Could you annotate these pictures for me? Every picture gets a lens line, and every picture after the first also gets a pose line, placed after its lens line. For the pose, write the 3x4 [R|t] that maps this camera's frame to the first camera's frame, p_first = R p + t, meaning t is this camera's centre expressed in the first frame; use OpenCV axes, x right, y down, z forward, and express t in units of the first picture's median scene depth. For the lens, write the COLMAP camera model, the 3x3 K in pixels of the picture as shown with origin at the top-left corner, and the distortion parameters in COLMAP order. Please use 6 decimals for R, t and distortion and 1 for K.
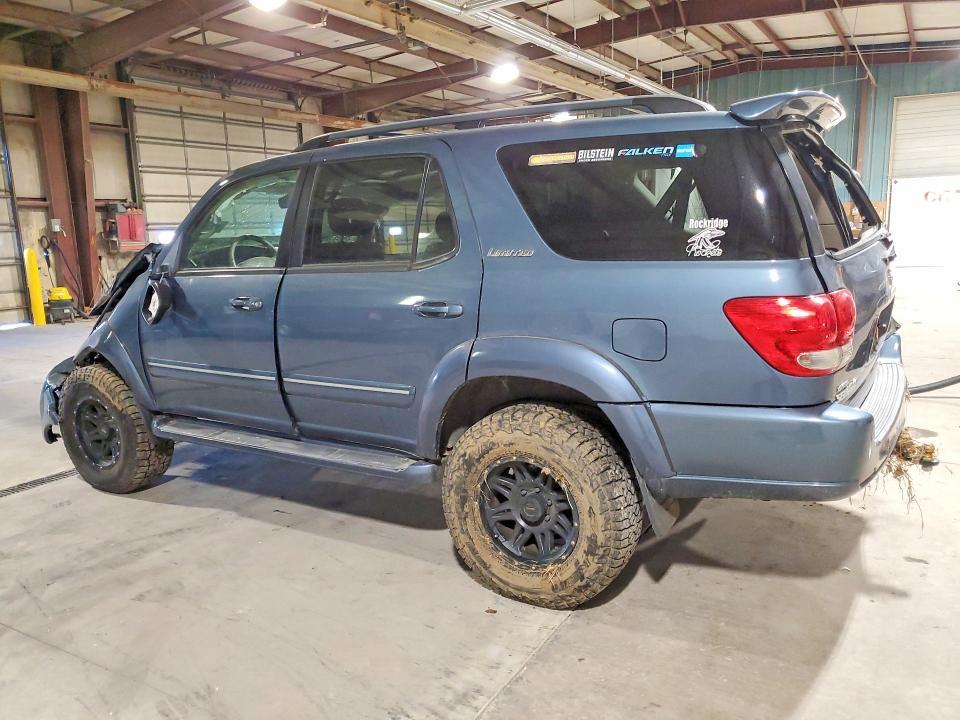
lens RADIAL K [[762.3, 0, 477.4], [0, 762.3, 364.1], [0, 0, 1]] dist [0.001027, 0.004566]
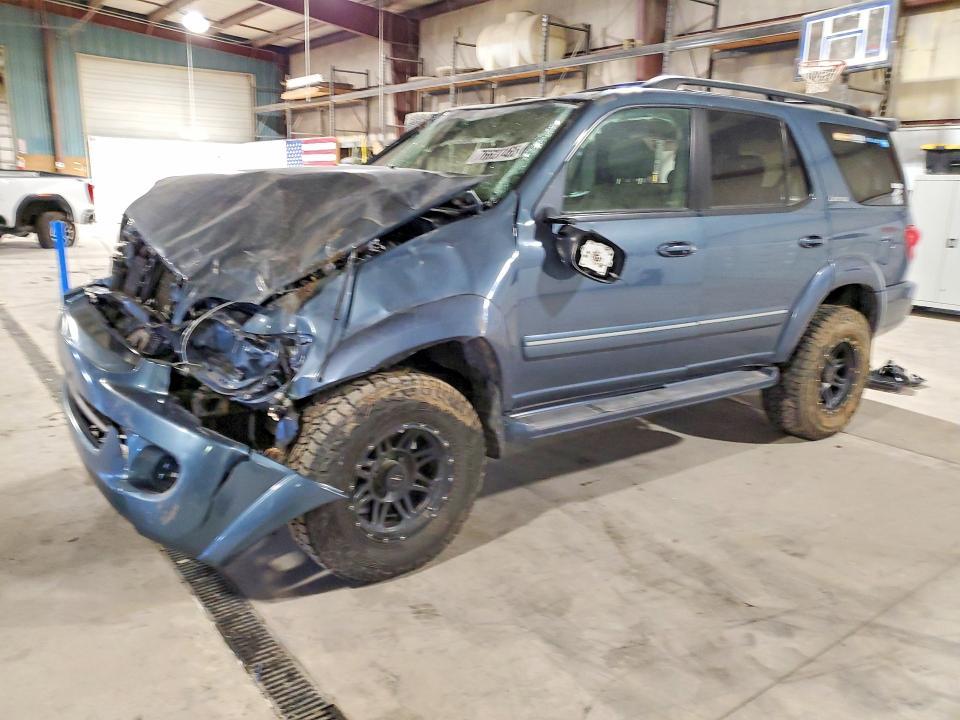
lens RADIAL K [[762.3, 0, 477.9], [0, 762.3, 358.4], [0, 0, 1]] dist [0.001027, 0.004566]
pose [[0.348017, -0.158083, 0.924064, -1.161559], [0.120534, 0.985045, 0.123120, -0.078531], [-0.929707, 0.068534, 0.361866, 0.832457]]
